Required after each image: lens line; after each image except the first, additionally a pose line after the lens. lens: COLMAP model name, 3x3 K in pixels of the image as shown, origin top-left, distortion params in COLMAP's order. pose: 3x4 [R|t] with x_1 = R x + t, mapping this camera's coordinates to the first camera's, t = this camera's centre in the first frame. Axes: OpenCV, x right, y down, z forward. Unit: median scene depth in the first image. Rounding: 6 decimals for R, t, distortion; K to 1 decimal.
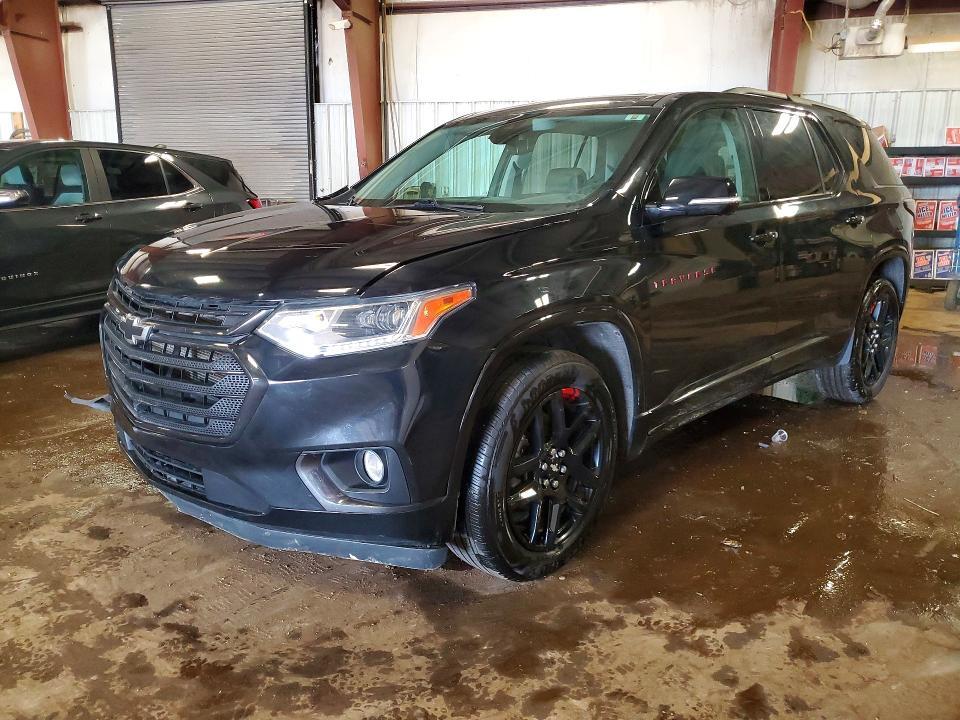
lens RADIAL K [[748.5, 0, 473.1], [0, 748.5, 343.7], [0, 0, 1]] dist [0.012253, 0.012598]
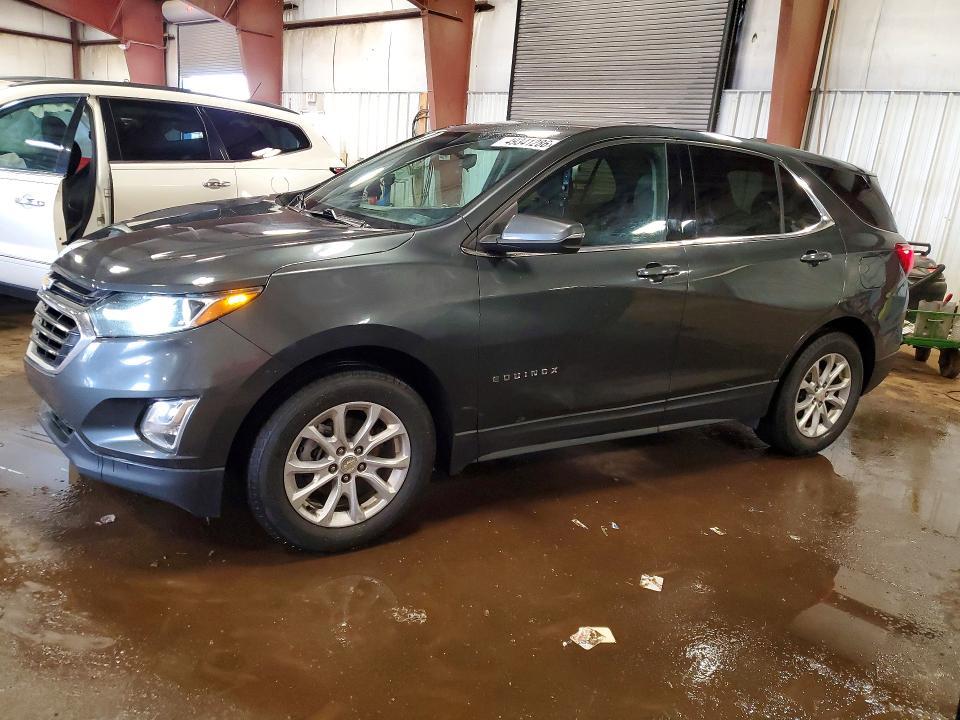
lens RADIAL K [[748.5, 0, 473.1], [0, 748.5, 343.7], [0, 0, 1]] dist [0.012253, 0.012598]
pose [[0.869201, 0.184935, -0.458572, -0.021163], [-0.196351, 0.980260, 0.023150, -0.012117], [0.453801, 0.069919, 0.888356, 0.164115]]
